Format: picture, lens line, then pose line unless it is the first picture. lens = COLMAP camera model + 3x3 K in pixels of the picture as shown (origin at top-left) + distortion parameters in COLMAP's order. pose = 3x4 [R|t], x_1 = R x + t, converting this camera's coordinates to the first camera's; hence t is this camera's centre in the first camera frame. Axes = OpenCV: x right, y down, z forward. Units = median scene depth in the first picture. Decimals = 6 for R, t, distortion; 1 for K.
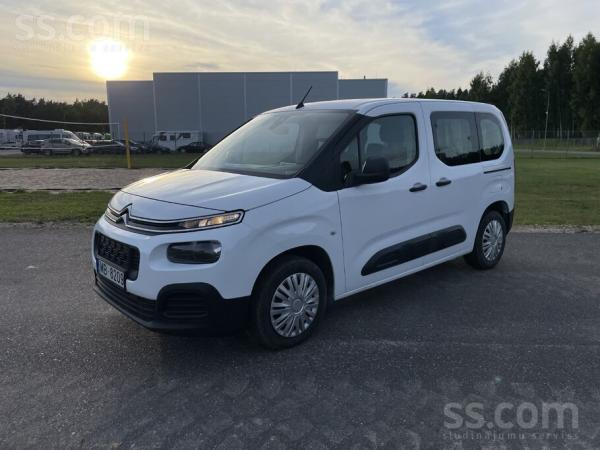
lens RADIAL K [[440.5, 0, 300.0], [0, 440.5, 225.0], [0, 0, 1]] dist [0.078458, -0.093363]
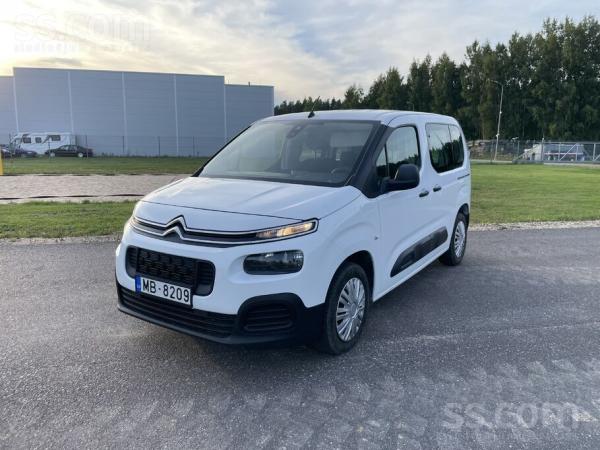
lens RADIAL K [[440.5, 0, 300.0], [0, 440.5, 225.0], [0, 0, 1]] dist [0.078458, -0.093363]
pose [[0.968617, -0.033345, 0.246309, -0.366519], [0.036229, 0.999318, -0.007185, -0.011704], [-0.245902, 0.015883, 0.969165, 0.026838]]
